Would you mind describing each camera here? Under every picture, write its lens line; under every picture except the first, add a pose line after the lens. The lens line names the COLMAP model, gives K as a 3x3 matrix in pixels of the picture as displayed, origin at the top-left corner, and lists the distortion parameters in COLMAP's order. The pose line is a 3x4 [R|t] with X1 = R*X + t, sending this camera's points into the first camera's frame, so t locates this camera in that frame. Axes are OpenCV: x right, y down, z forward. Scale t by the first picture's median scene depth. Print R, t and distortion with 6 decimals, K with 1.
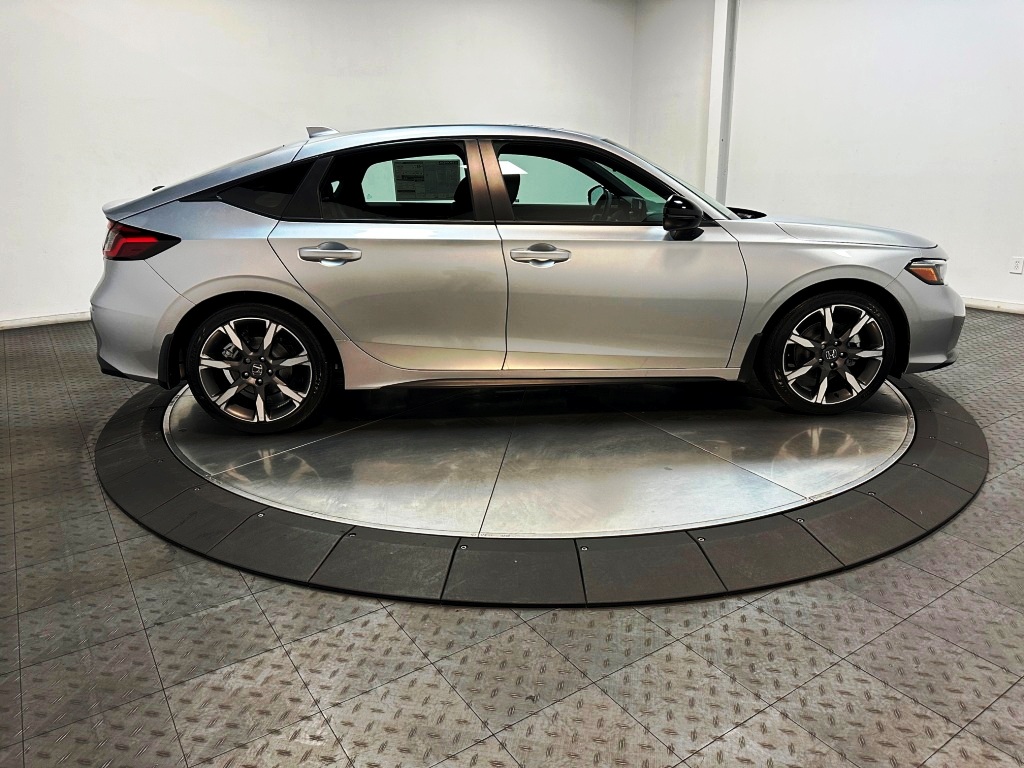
lens RADIAL K [[717.3, 0, 504.2], [0, 717.3, 374.0], [0, 0, 1]] dist [0.018685, -0.025550]
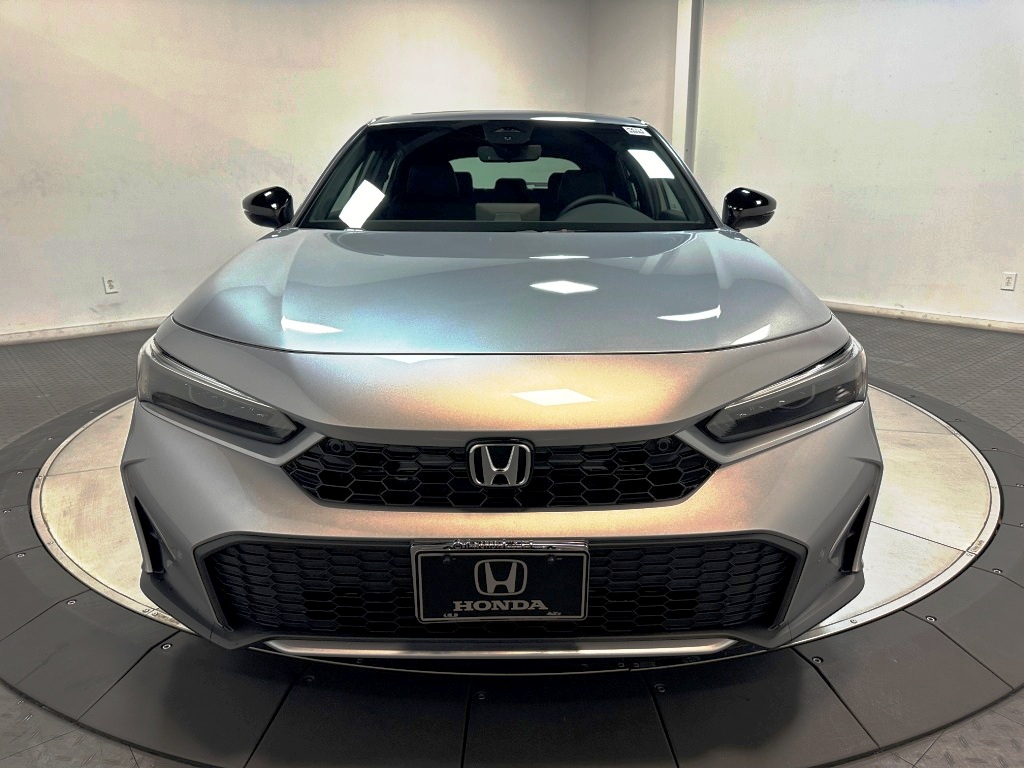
lens RADIAL K [[717.3, 0, 514.8], [0, 717.3, 386.3], [0, 0, 1]] dist [0.018685, -0.025550]
pose [[0.994004, -0.016897, 0.108030, -0.105093], [0.018037, 0.999791, -0.009588, -0.042261], [-0.107845, 0.011479, 0.994101, 0.365372]]
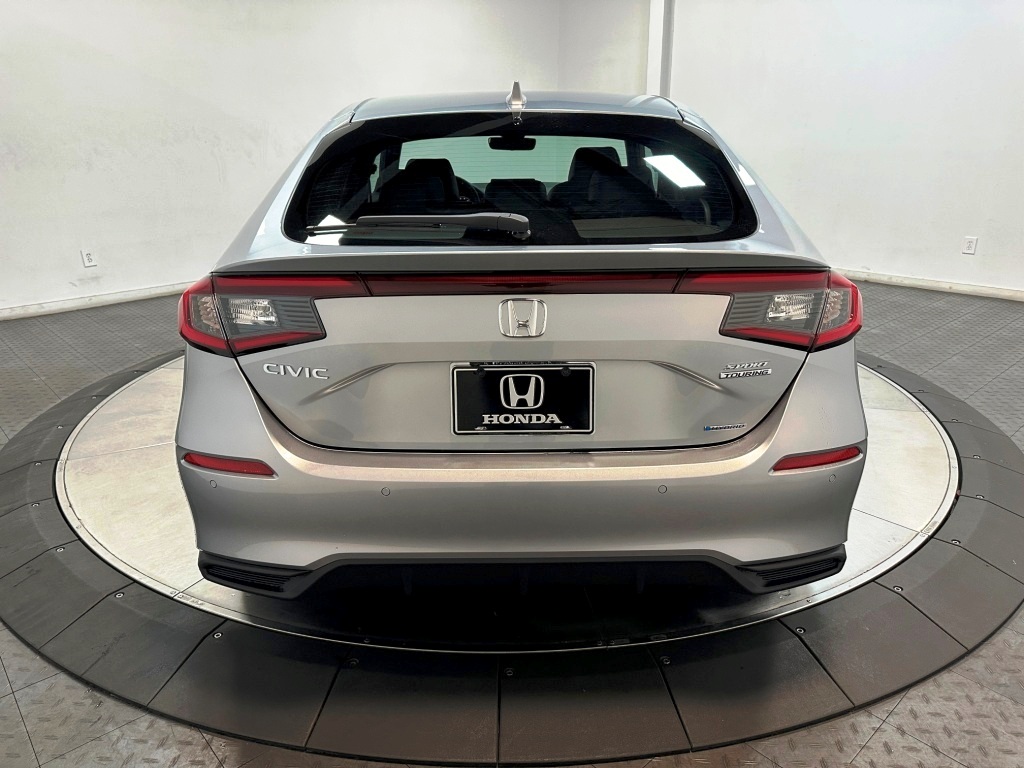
lens RADIAL K [[717.3, 0, 508.5], [0, 717.3, 382.5], [0, 0, 1]] dist [0.018685, -0.025550]
pose [[0.988862, -0.042870, 0.142527, -0.171679], [0.034866, 0.997696, 0.058190, -0.118774], [-0.144693, -0.052572, 0.988079, 0.297132]]
